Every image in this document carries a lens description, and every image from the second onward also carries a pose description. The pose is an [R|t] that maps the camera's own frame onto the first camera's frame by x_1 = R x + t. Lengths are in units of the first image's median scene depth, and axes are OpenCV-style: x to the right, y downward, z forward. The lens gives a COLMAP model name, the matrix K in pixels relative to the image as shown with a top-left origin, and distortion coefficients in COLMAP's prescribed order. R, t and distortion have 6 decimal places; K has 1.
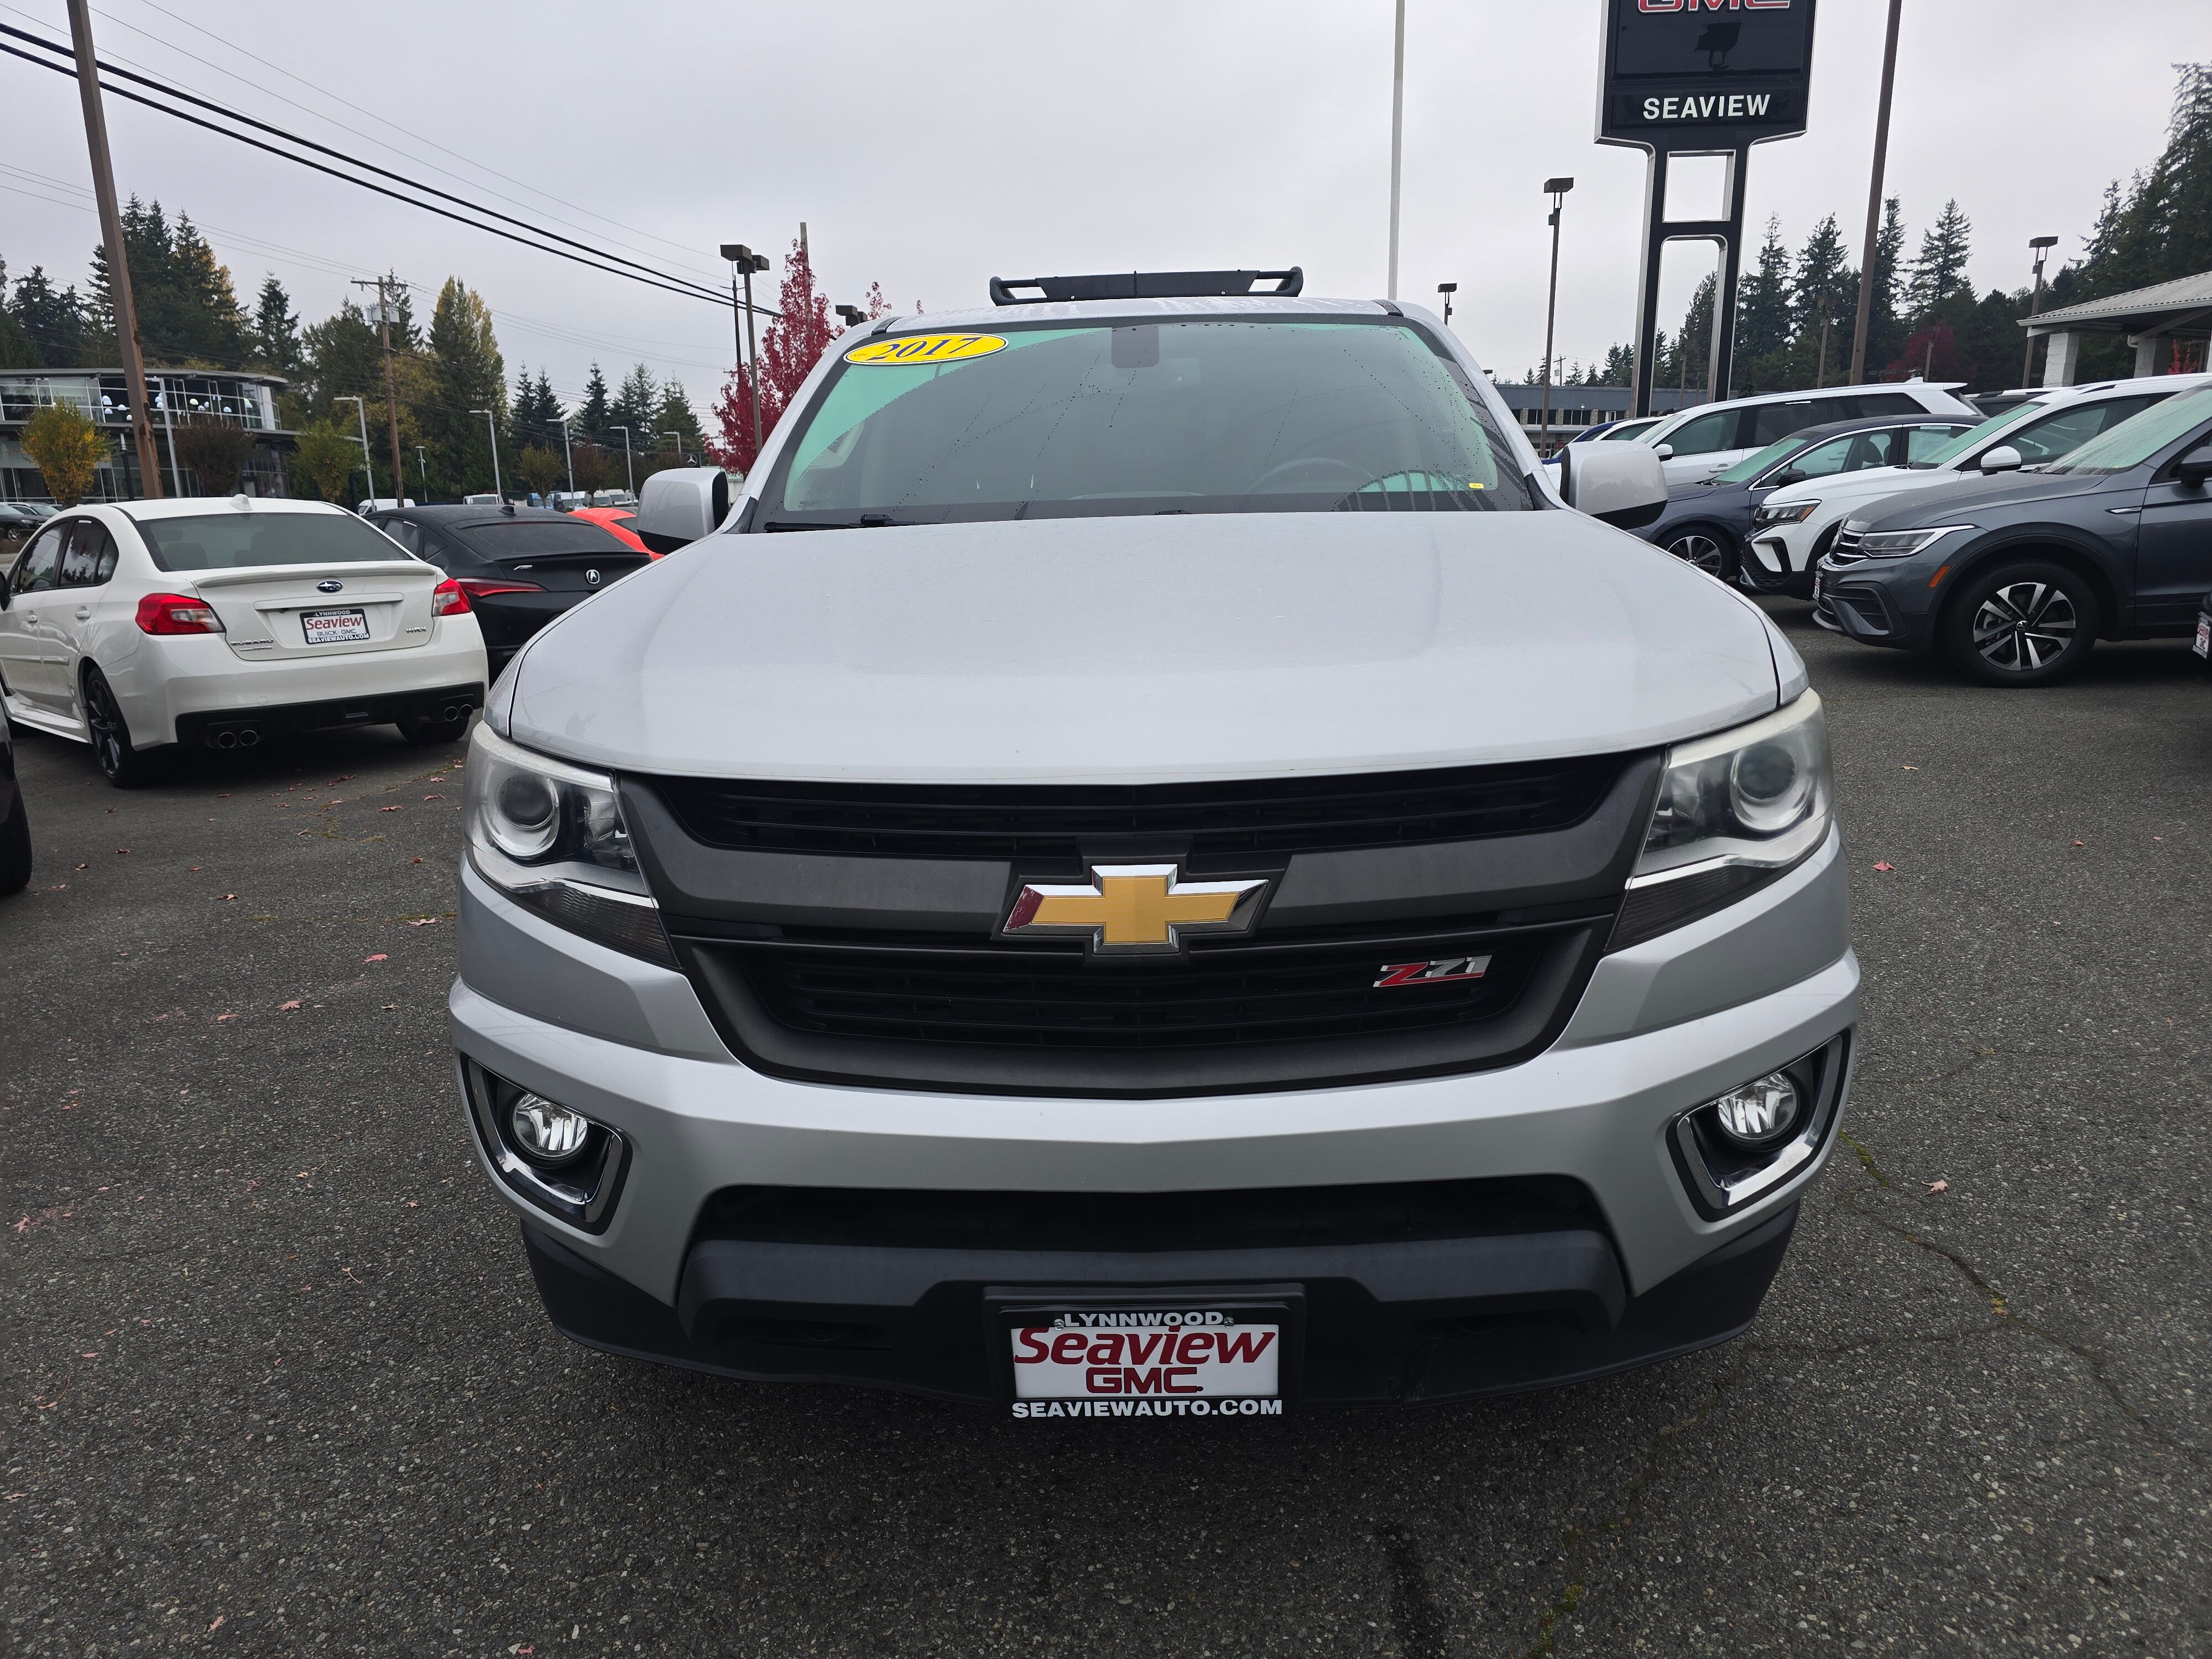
lens RADIAL K [[1475.4, 0, 1096.1], [0, 1475.4, 844.4], [0, 0, 1]] dist [0.052953, -0.043295]
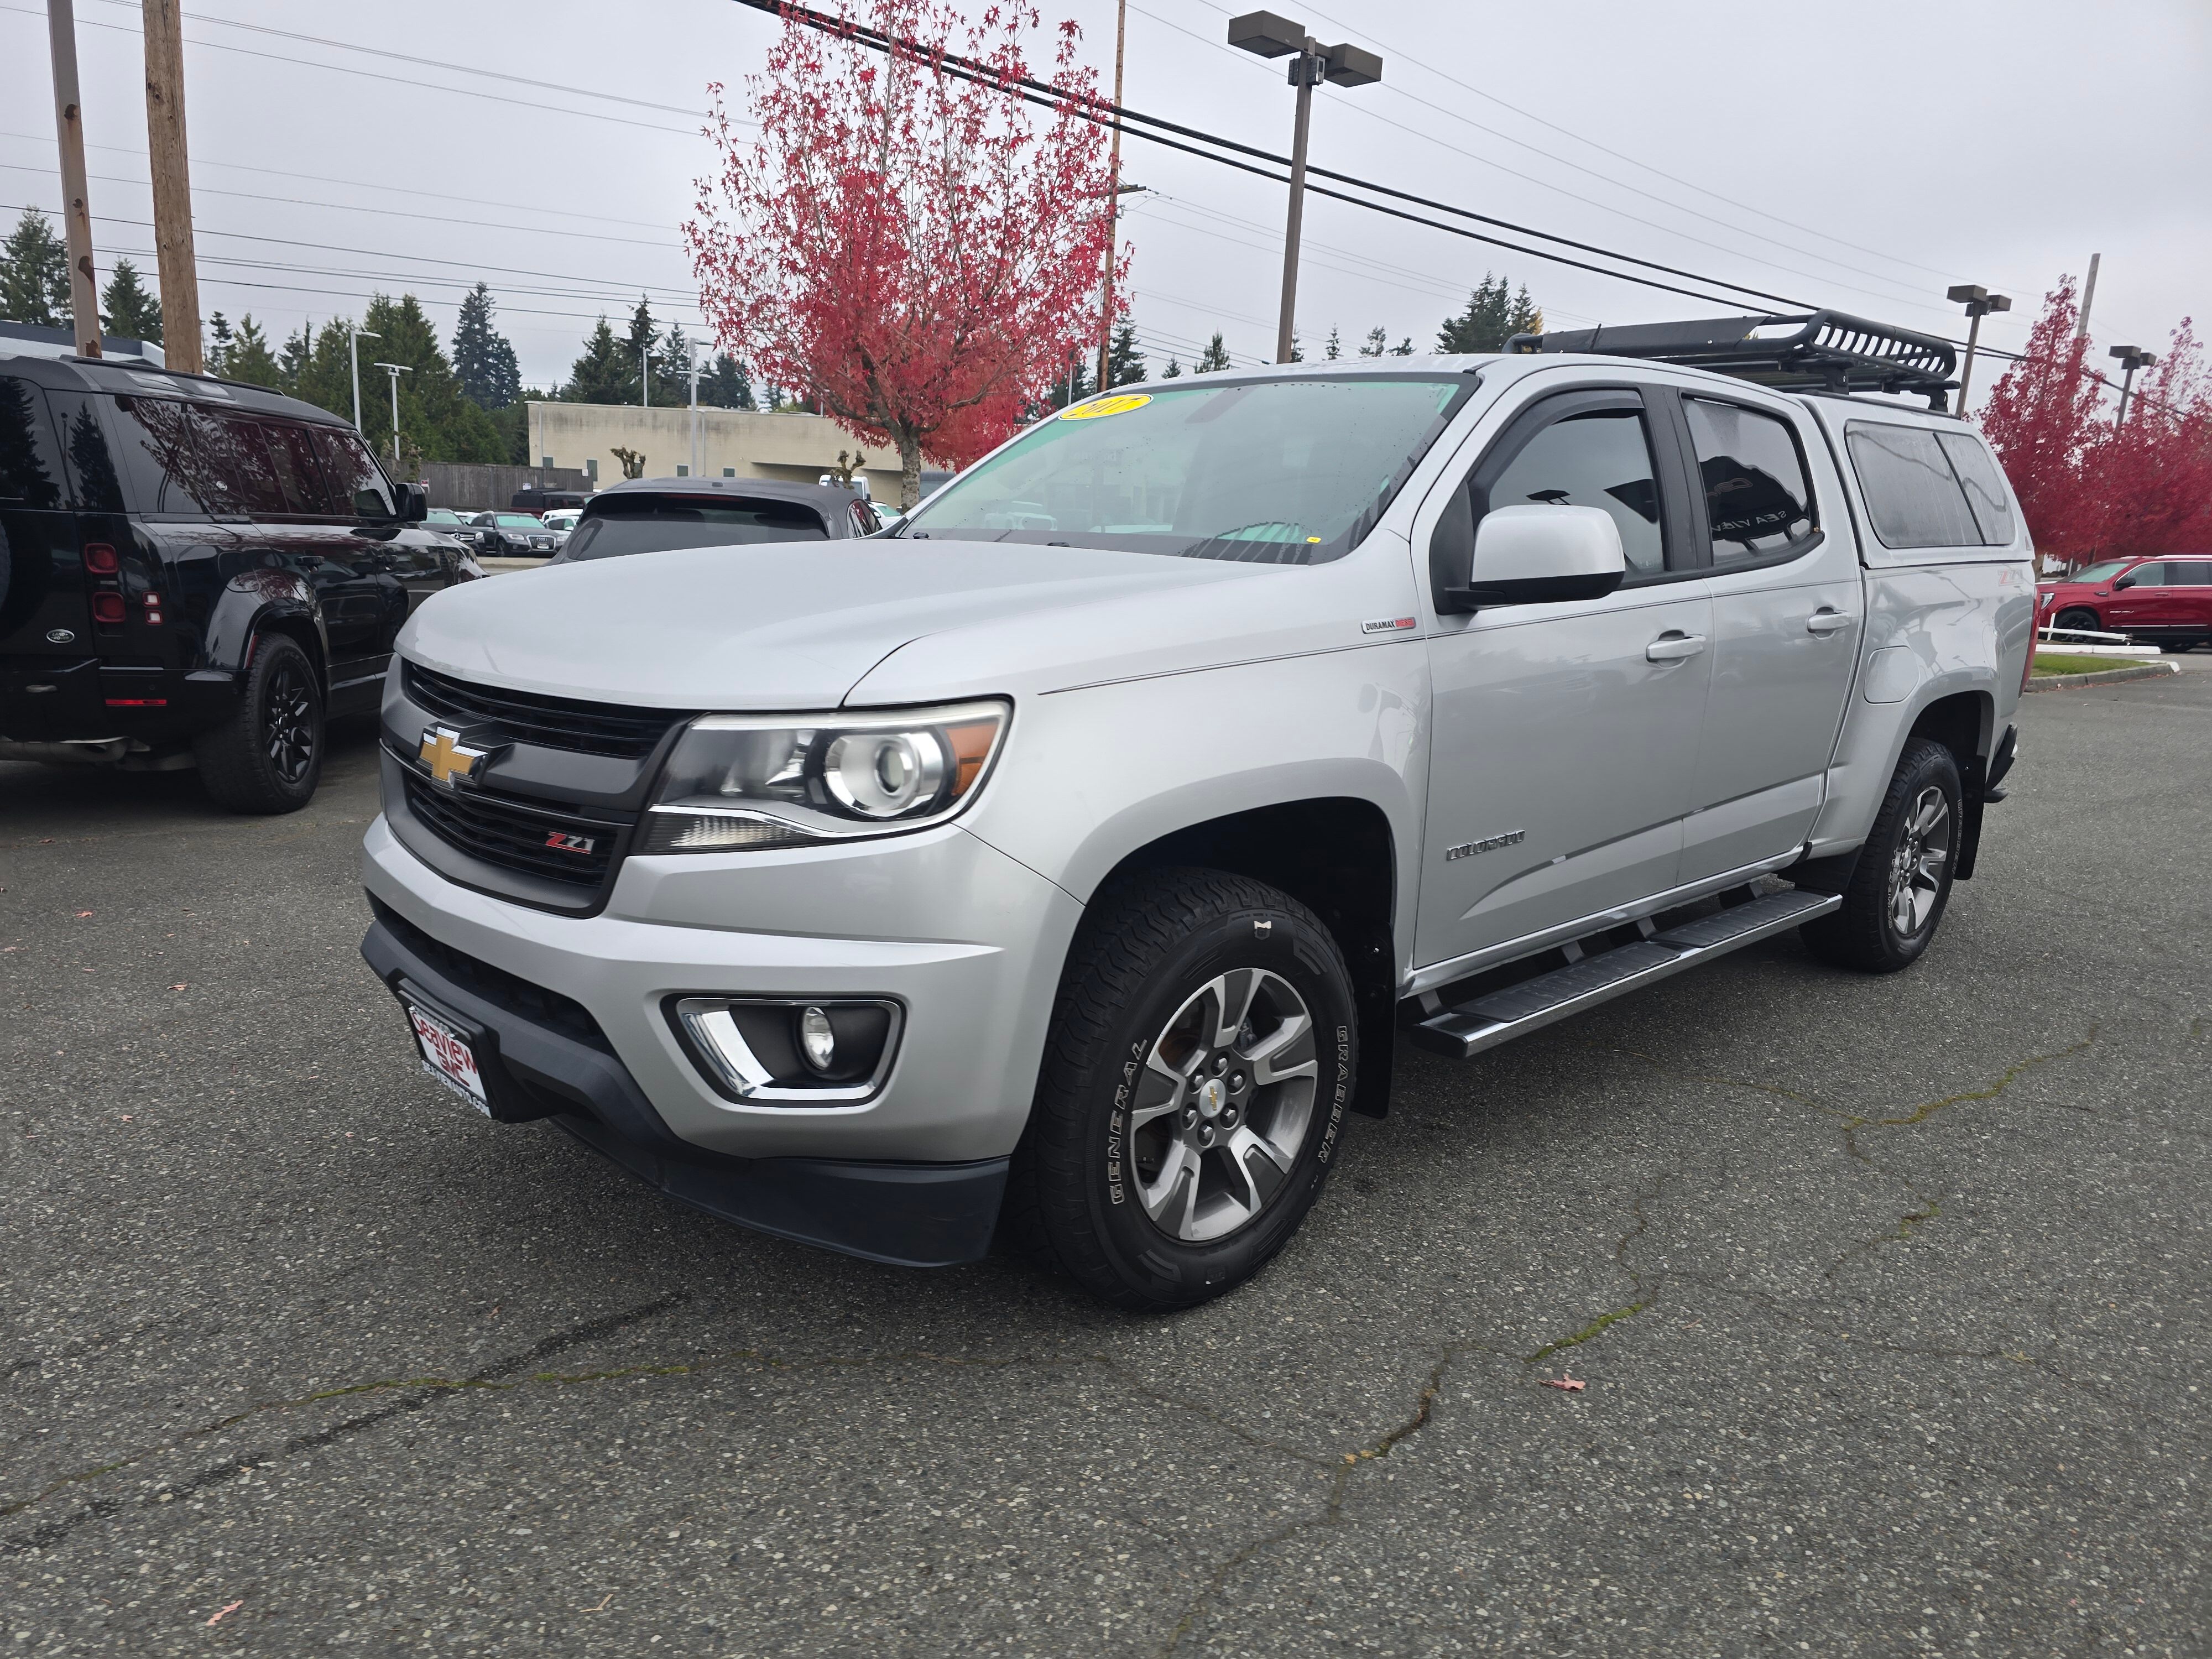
lens RADIAL K [[1475.4, 0, 1111.9], [0, 1475.4, 845.3], [0, 0, 1]] dist [0.052953, -0.043295]
pose [[0.711904, 0.199154, -0.673447, 0.131368], [-0.220085, 0.973909, 0.055355, -0.008893], [0.666900, 0.108808, 0.737160, 0.024564]]
